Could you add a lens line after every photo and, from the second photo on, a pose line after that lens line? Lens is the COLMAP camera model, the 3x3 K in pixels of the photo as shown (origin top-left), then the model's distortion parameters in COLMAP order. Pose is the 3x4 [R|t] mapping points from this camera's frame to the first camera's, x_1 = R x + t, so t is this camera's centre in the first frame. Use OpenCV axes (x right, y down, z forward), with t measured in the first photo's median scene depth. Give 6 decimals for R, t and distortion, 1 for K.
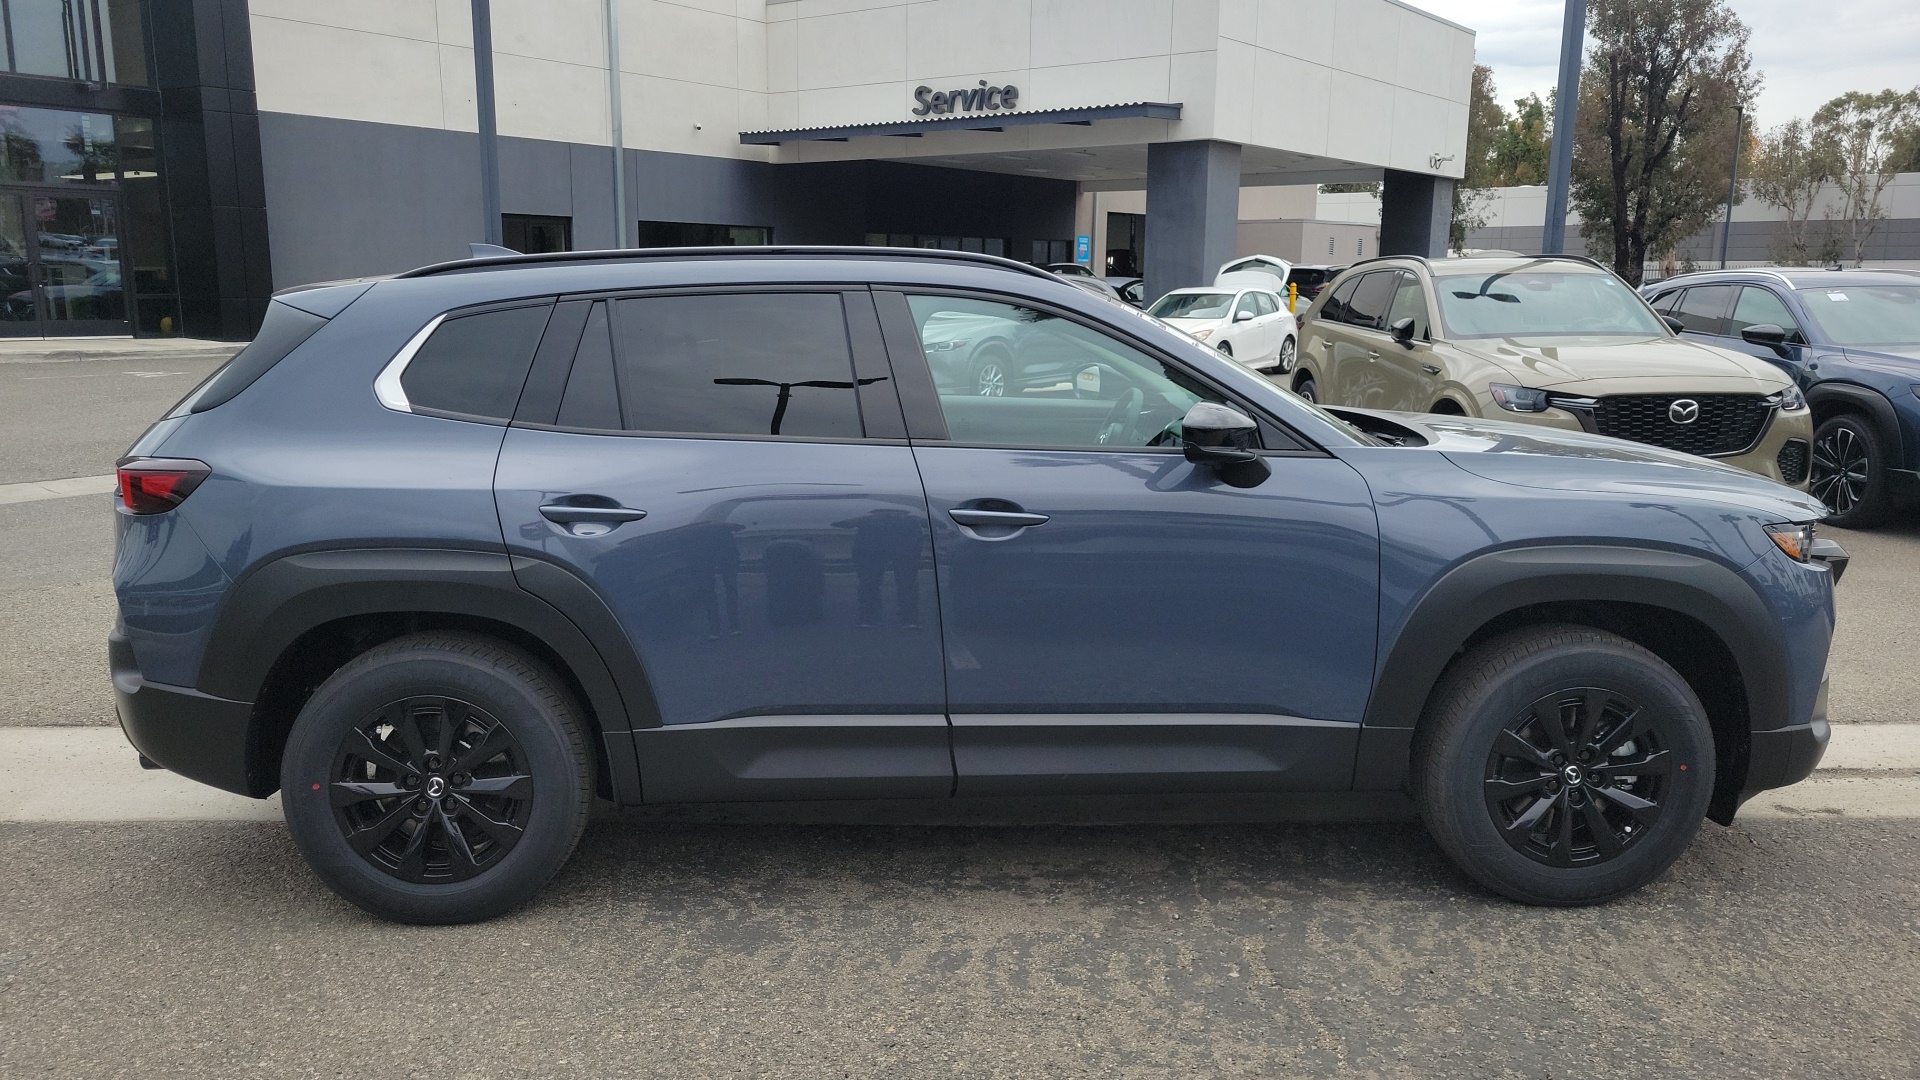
lens RADIAL K [[1418.5, 0, 960.0], [0, 1418.5, 540.0], [0, 0, 1]] dist [0.034244, -0.003686]
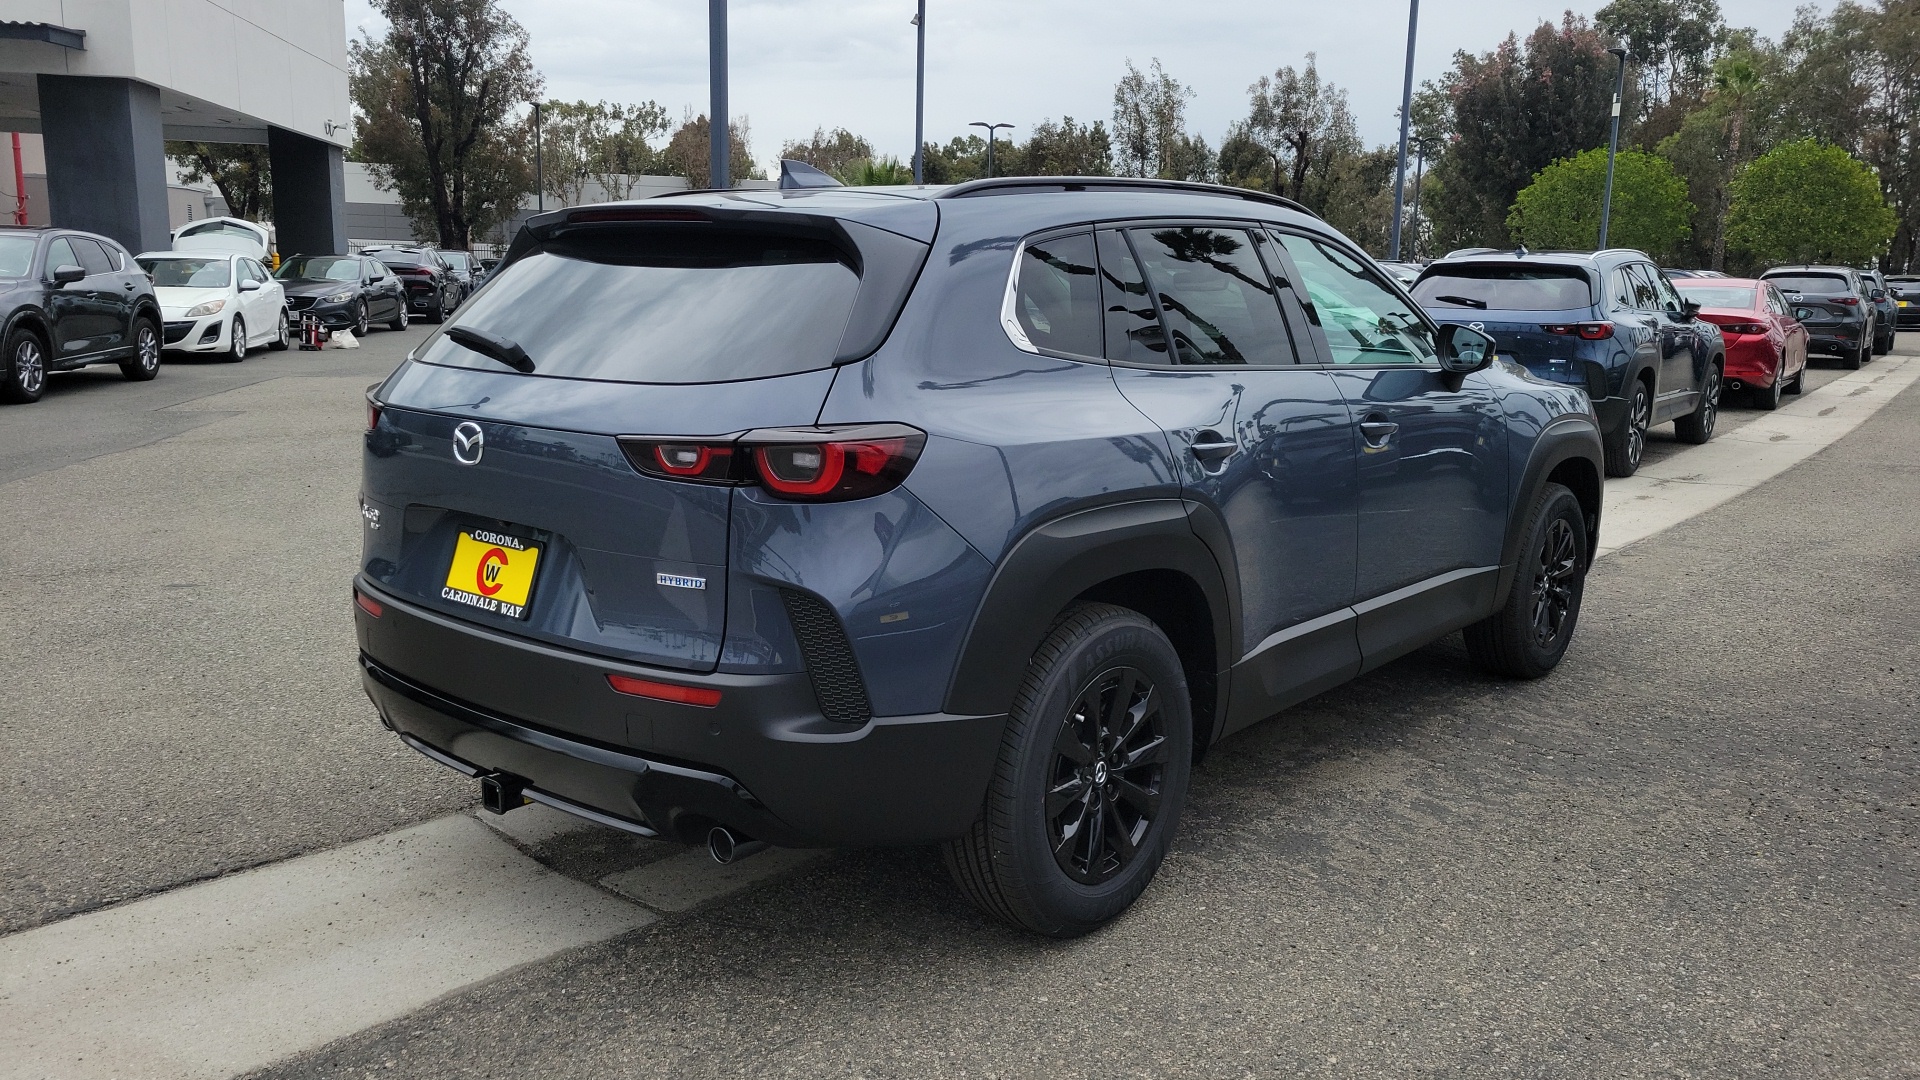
lens RADIAL K [[1407.7, 0, 960.0], [0, 1407.7, 540.0], [0, 0, 1]] dist [0.035869, -0.004206]
pose [[0.690780, -0.123513, 0.712437, -1.004505], [0.112329, 0.991671, 0.063009, -0.035104], [-0.714286, 0.036502, 0.698901, 0.428540]]
